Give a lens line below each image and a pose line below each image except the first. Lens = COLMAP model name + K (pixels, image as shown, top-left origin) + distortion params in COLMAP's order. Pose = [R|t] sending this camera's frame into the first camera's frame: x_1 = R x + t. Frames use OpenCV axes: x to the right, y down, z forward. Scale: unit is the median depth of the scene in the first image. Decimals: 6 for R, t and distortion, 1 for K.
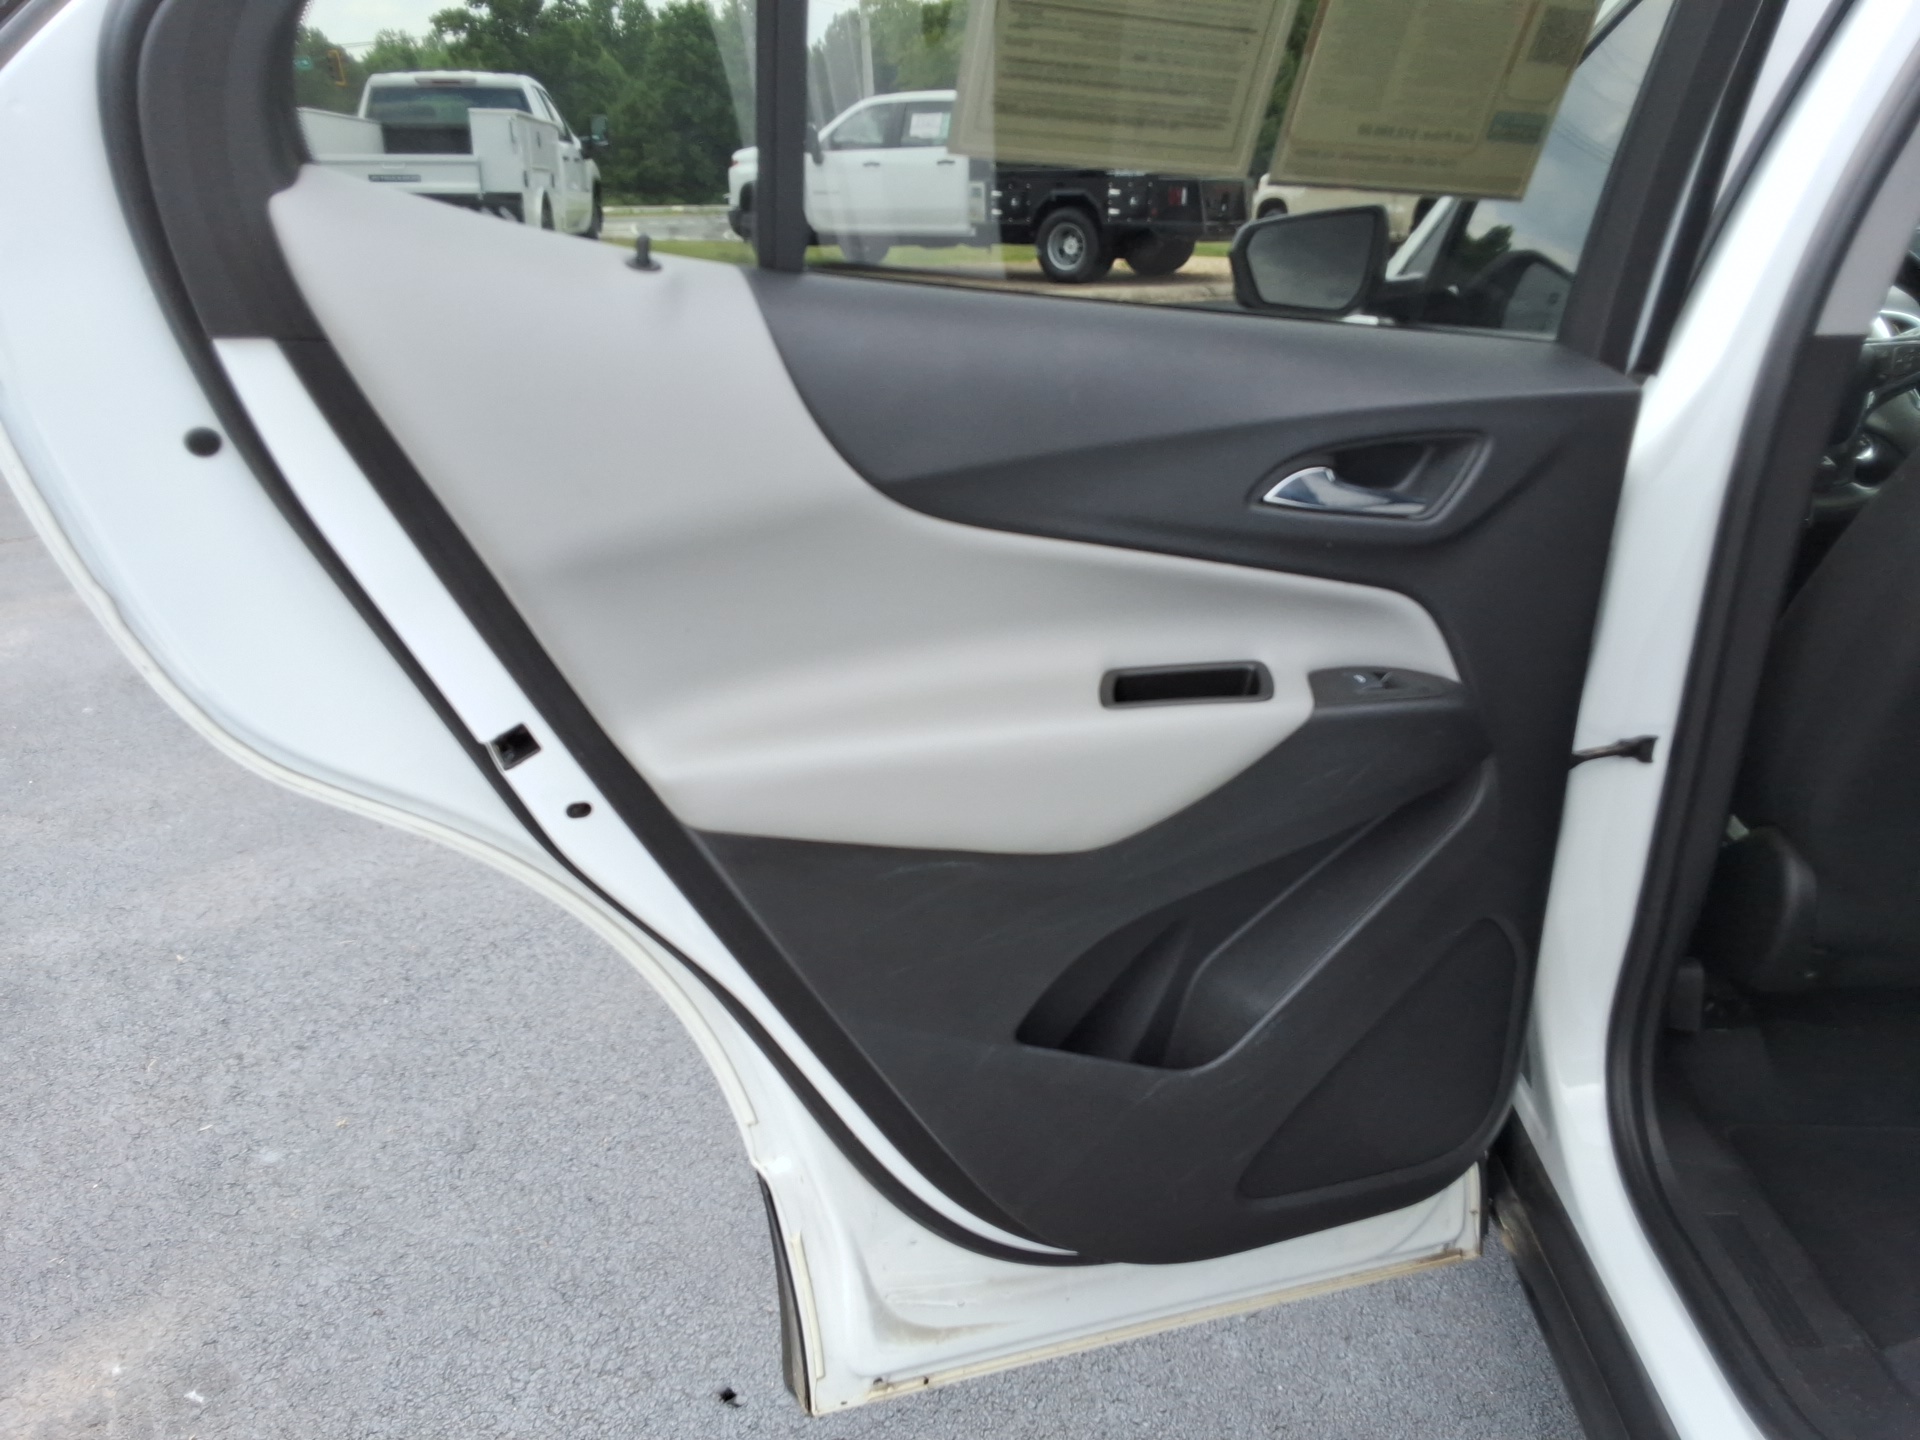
lens RADIAL K [[1531.6, 0, 967.9], [0, 1531.6, 721.9], [0, 0, 1]] dist [0.095250, -0.087628]
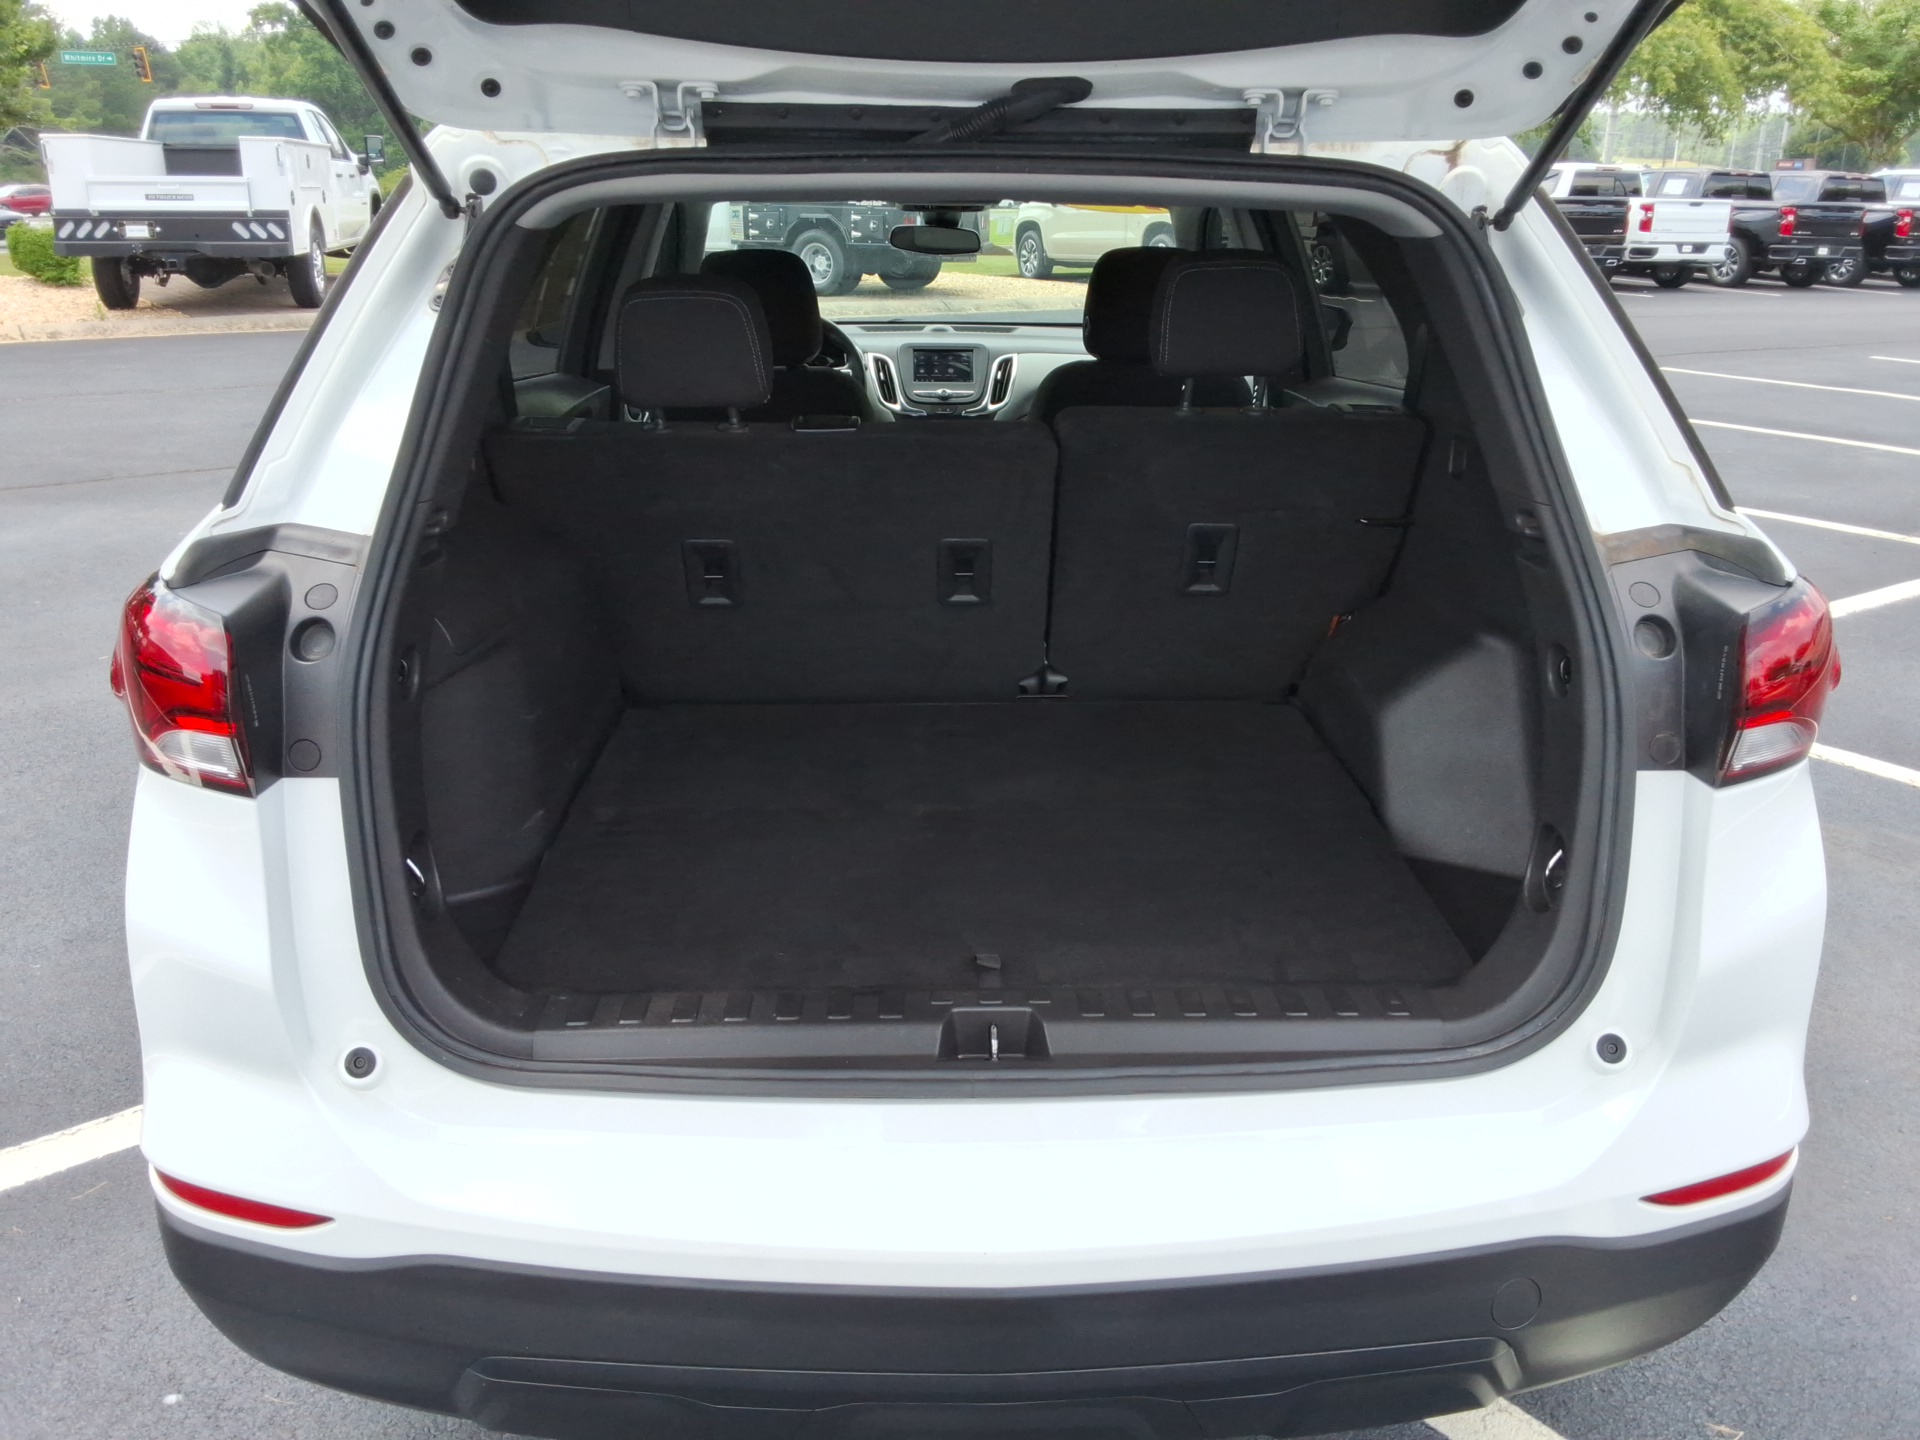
lens RADIAL K [[1539.8, 0, 973.8], [0, 1539.8, 698.9], [0, 0, 1]] dist [0.131464, -0.194452]
pose [[0.995187, -0.014855, 0.096866, 0.064351], [0.016559, 0.999722, -0.016810, 0.025779], [-0.096590, 0.018333, 0.995155, -0.117604]]
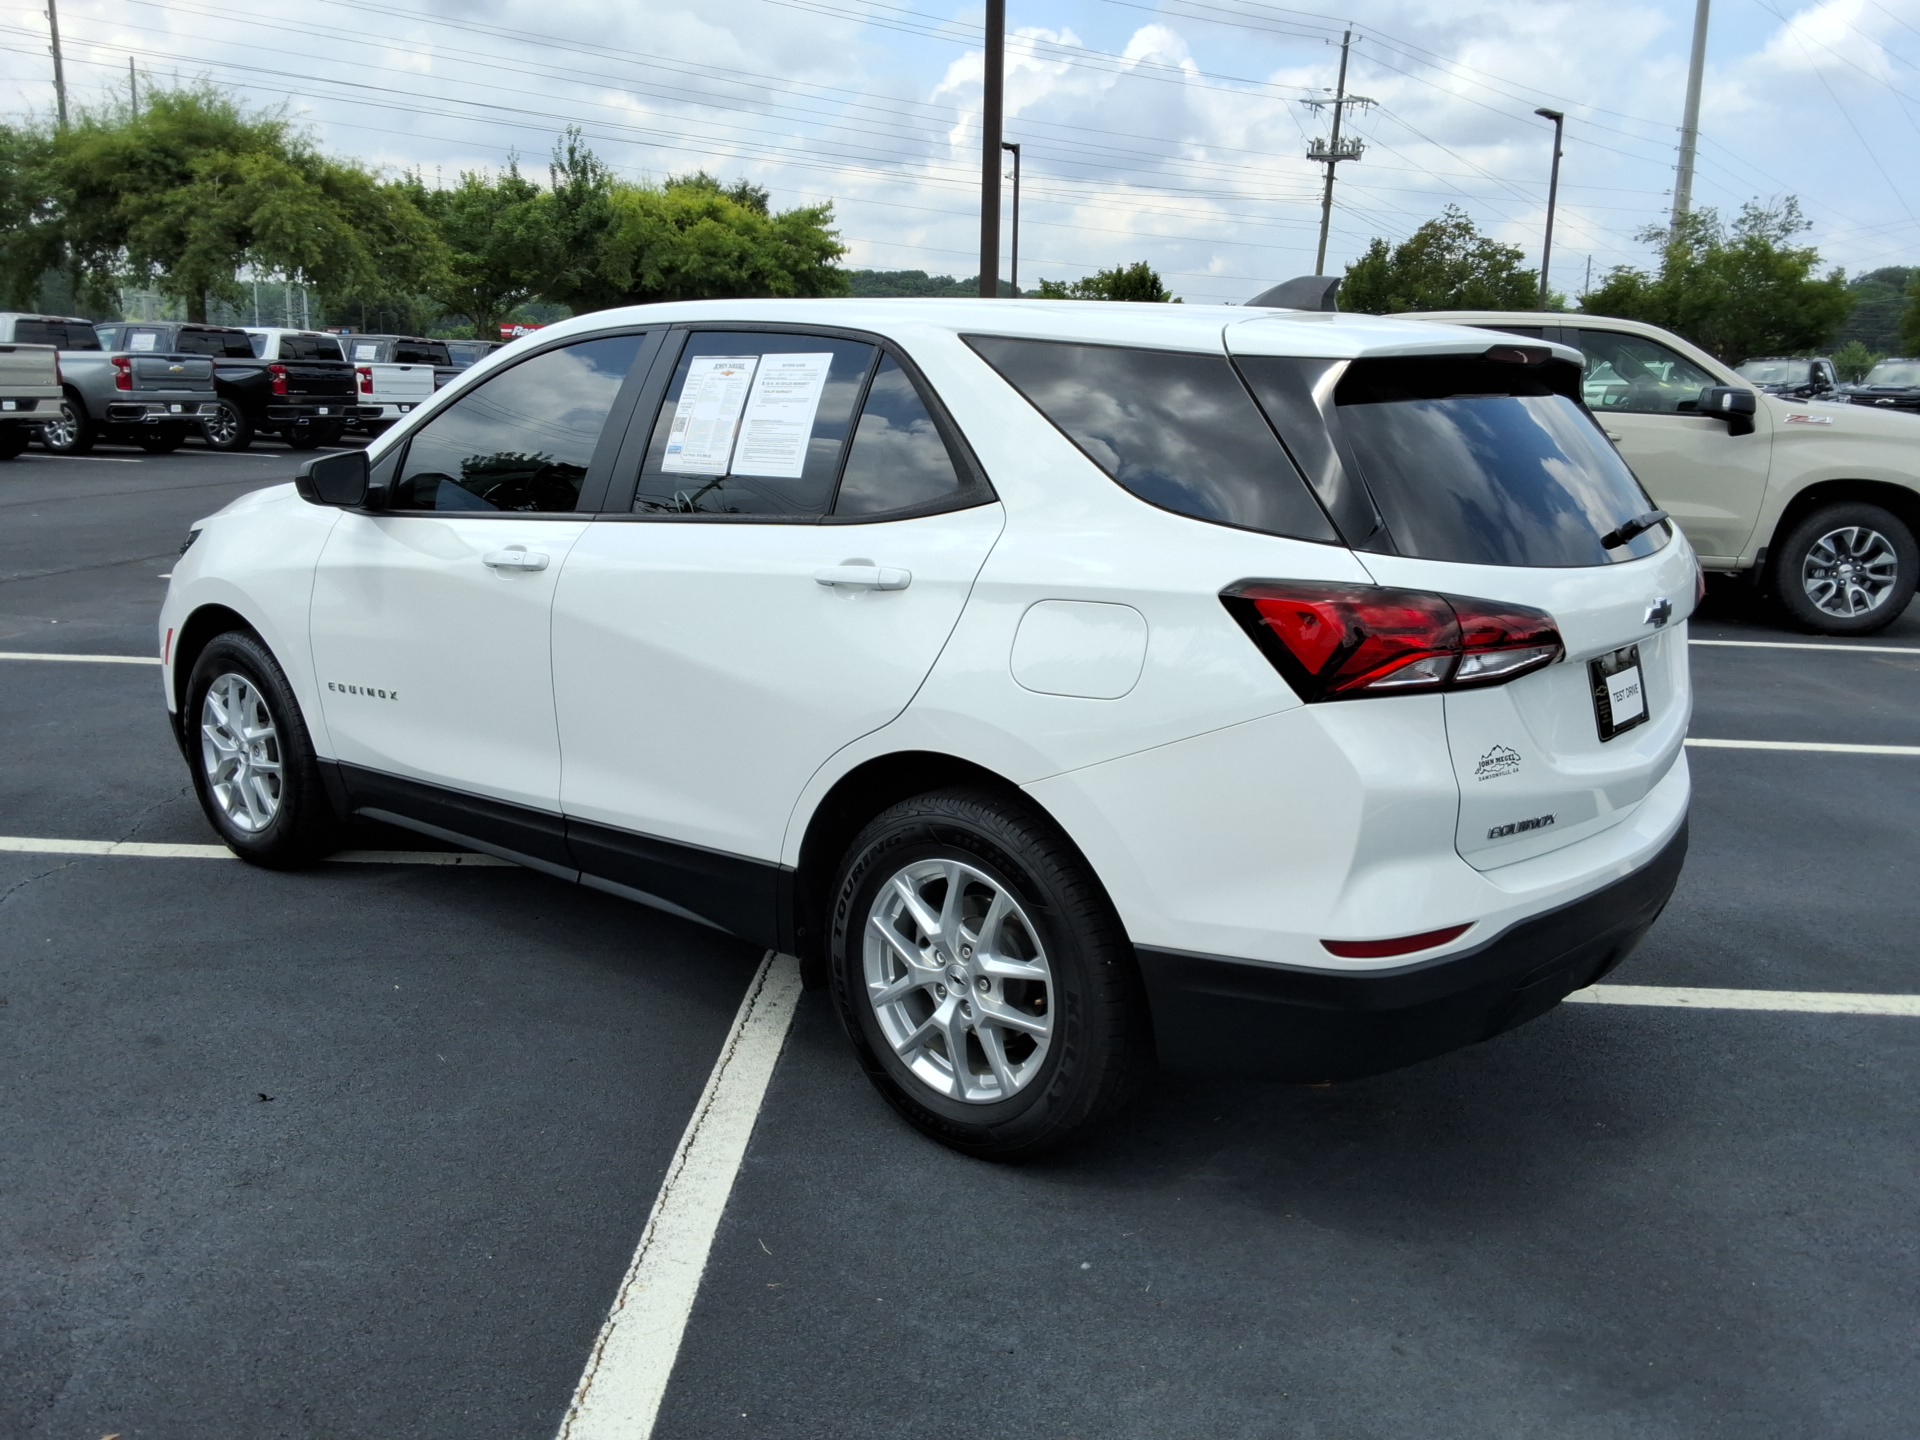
lens RADIAL K [[1551.0, 0, 961.0], [0, 1551.0, 698.8], [0, 0, 1]] dist [0.107561, -0.166289]
pose [[0.592234, -0.147552, 0.792141, -0.110317], [0.242250, 0.970214, -0.000393, 0.018641], [-0.768488, 0.192128, 0.610338, -0.088760]]
